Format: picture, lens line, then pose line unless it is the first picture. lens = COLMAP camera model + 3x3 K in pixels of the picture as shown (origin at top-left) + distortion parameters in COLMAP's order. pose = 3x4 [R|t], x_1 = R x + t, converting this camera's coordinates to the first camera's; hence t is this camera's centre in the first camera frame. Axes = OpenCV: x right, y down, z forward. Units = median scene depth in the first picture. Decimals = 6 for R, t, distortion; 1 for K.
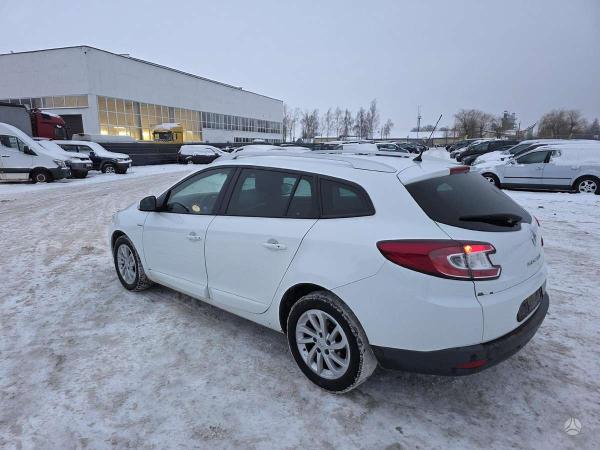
lens RADIAL K [[395.0, 0, 294.2], [0, 395.0, 226.7], [0, 0, 1]] dist [0.062653, -0.052677]
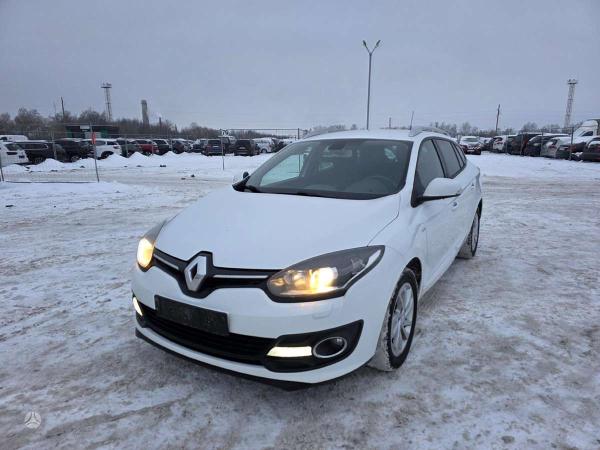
lens RADIAL K [[398.6, 0, 305.2], [0, 398.6, 224.1], [0, 0, 1]] dist [0.058698, -0.047486]
pose [[-0.206179, -0.181565, 0.961522, -0.322420], [0.199503, 0.954194, 0.222961, -0.065187], [-0.957961, 0.237796, -0.160512, 0.423604]]
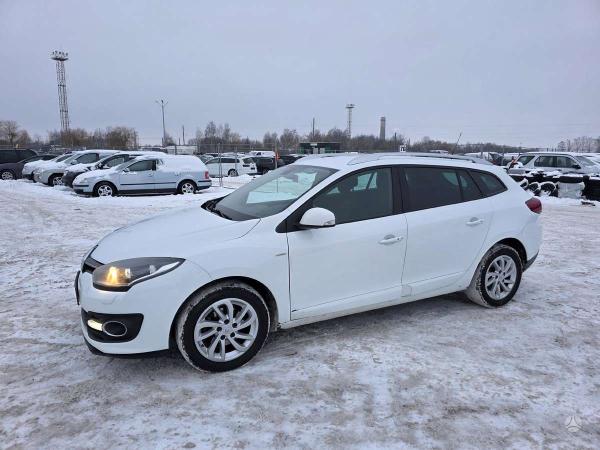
lens RADIAL K [[398.5, 0, 299.0], [0, 398.5, 222.8], [0, 0, 1]] dist [0.064567, -0.050797]
pose [[0.347944, -0.138549, 0.927221, -0.333616], [0.173091, 0.981511, 0.081708, -0.035756], [-0.921398, 0.132064, 0.365492, 0.231253]]
